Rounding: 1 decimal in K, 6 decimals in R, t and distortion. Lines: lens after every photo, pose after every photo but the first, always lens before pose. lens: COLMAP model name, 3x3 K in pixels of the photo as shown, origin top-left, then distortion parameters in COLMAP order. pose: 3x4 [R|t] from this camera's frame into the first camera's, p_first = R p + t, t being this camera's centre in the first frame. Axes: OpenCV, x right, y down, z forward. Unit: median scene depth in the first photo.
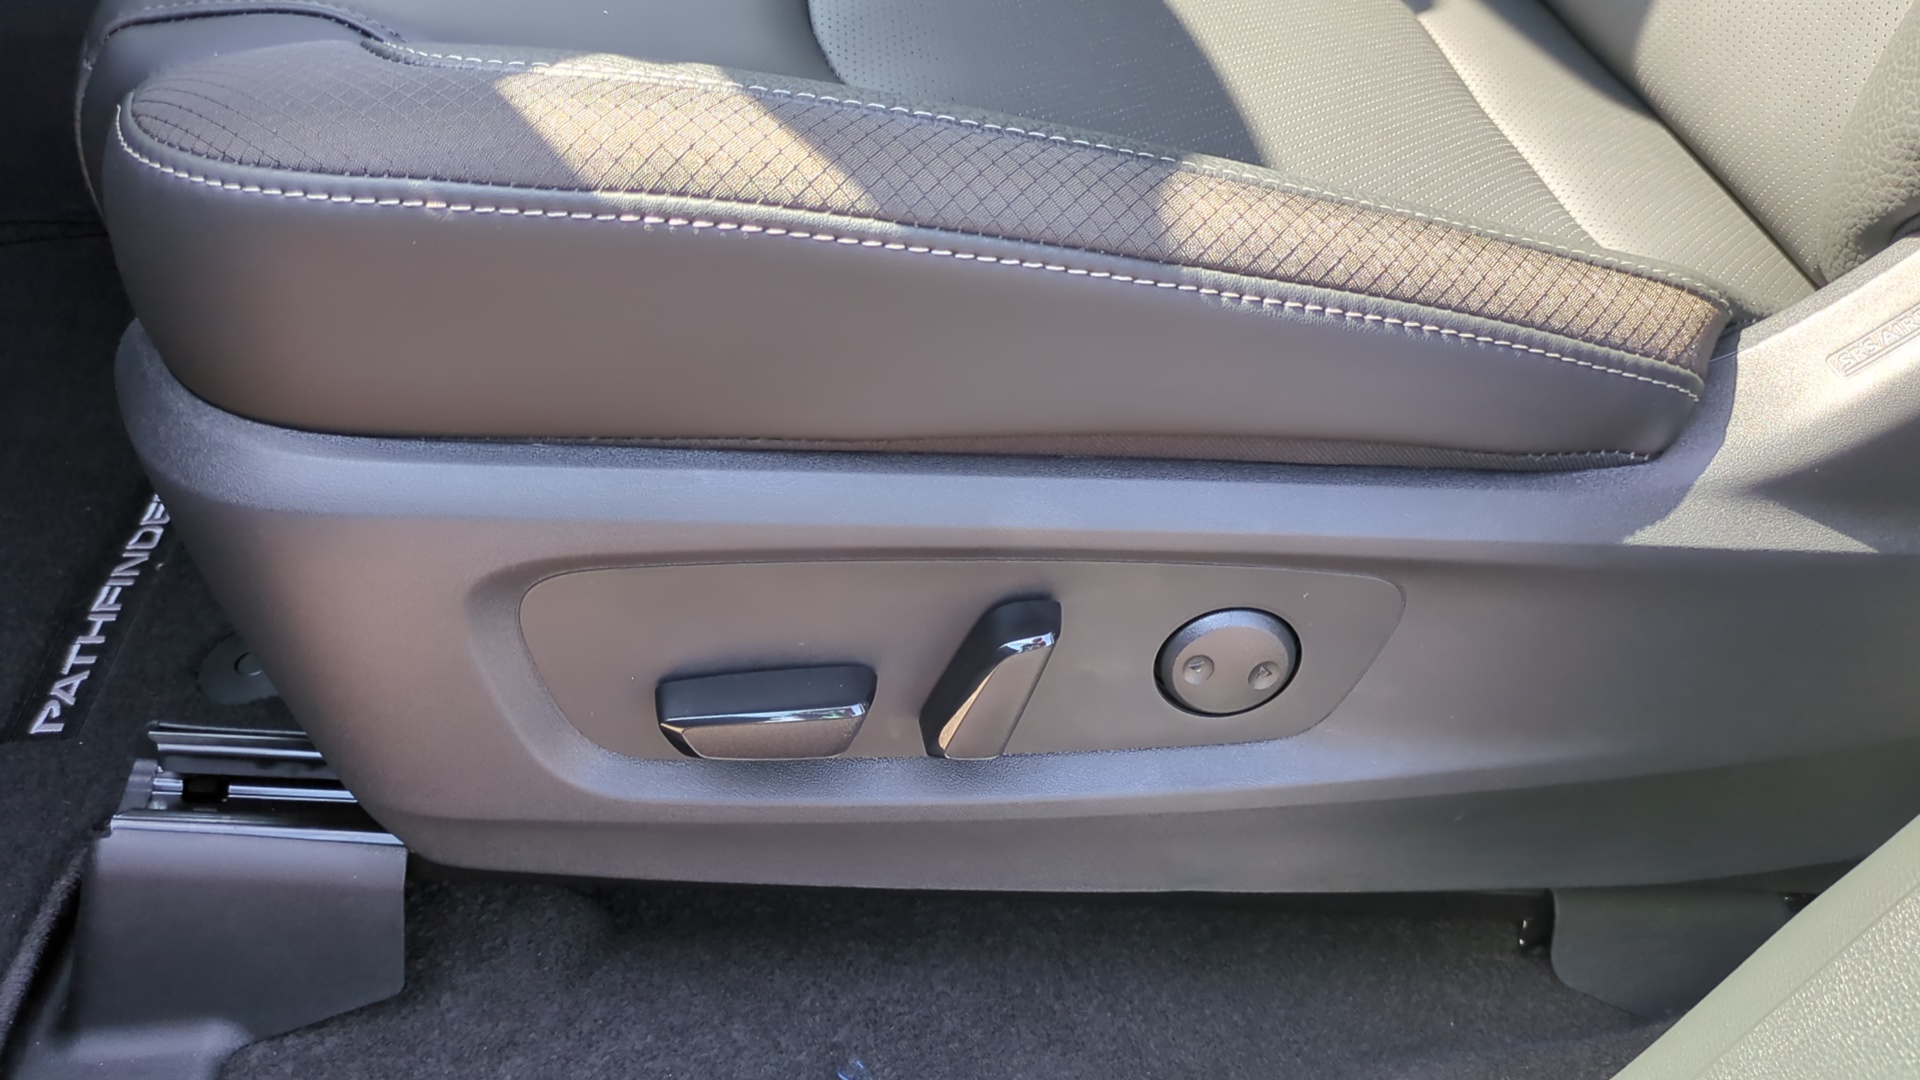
lens RADIAL K [[1604.3, 0, 960.0], [0, 1604.3, 540.0], [0, 0, 1]] dist [0.085700, -0.165287]
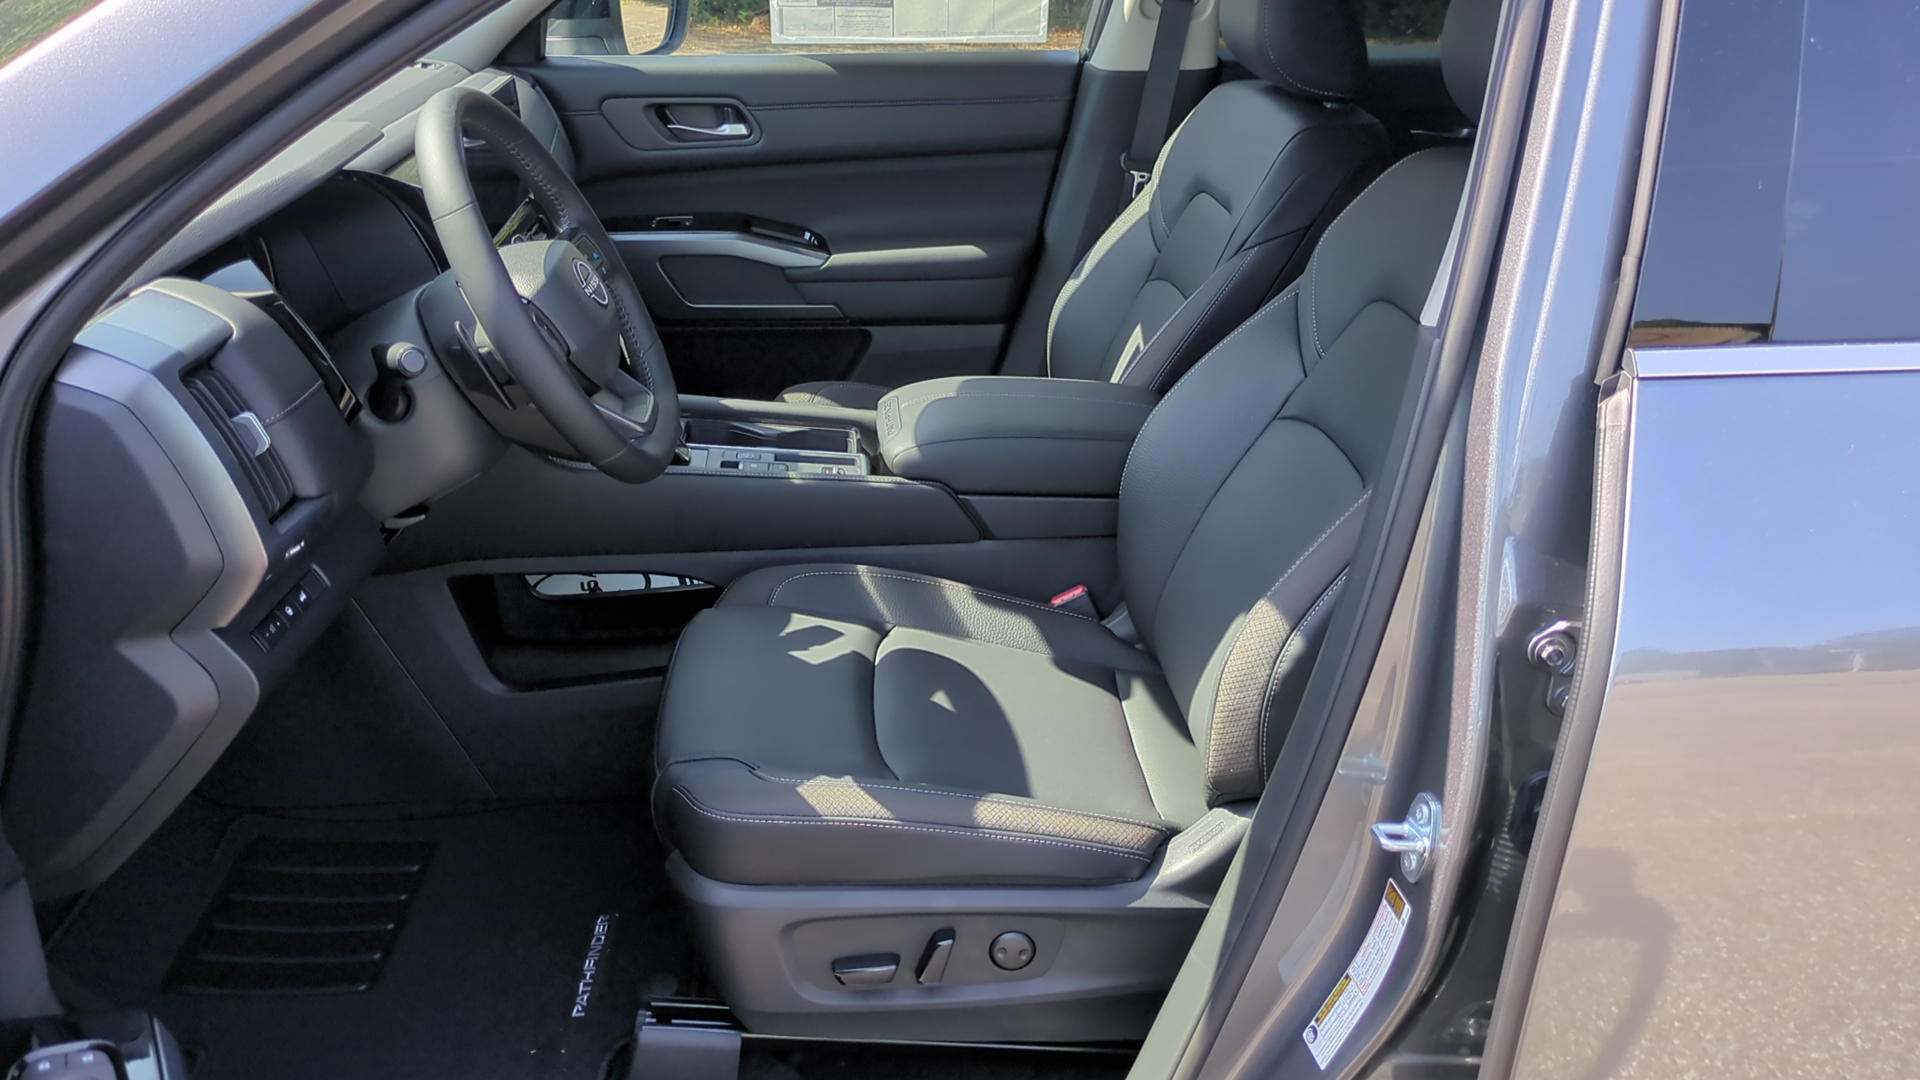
lens RADIAL K [[1604.3, 0, 960.0], [0, 1604.3, 540.0], [0, 0, 1]] dist [0.085700, -0.165287]
pose [[0.998027, -0.040035, -0.048366, 0.255044], [0.024800, 0.959057, -0.282125, 0.197972], [0.057681, 0.280369, 0.958158, -2.306745]]
